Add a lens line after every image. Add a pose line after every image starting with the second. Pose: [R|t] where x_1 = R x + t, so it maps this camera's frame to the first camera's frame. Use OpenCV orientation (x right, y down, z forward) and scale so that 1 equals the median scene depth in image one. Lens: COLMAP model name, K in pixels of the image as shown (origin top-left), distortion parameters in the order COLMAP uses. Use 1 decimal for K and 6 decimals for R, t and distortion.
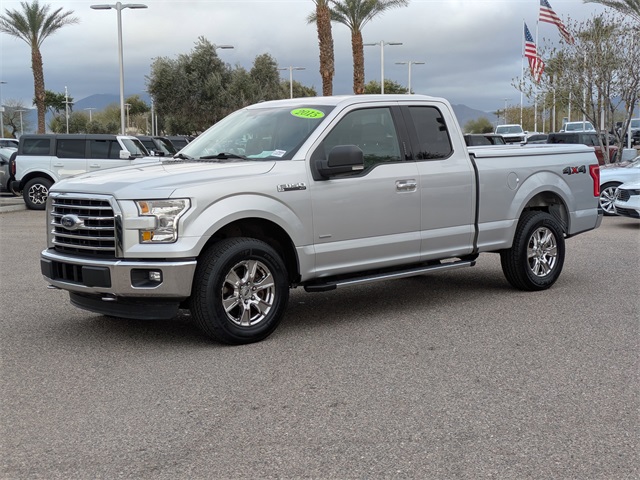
lens RADIAL K [[964.0, 0, 320.0], [0, 964.0, 240.0], [0, 0, 1]] dist [0.030970, -0.000502]
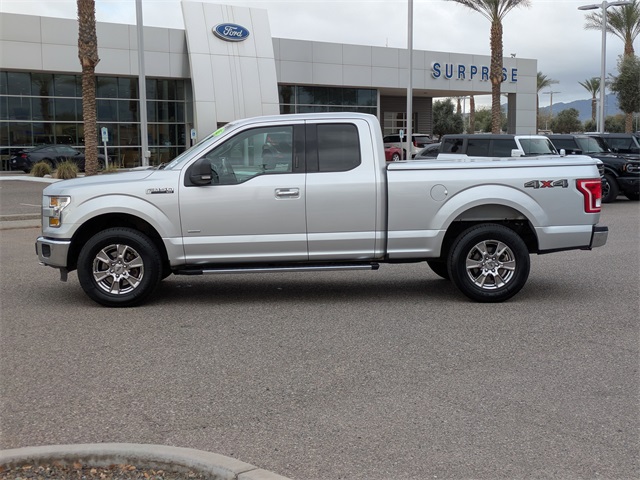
lens RADIAL K [[955.5, 0, 320.0], [0, 955.5, 240.0], [0, 0, 1]] dist [0.045581, -0.027996]
pose [[0.768349, 0.070400, -0.636148, 0.788427], [-0.063575, 0.997412, 0.033593, -0.038244], [0.636866, 0.014631, 0.770836, 0.128951]]
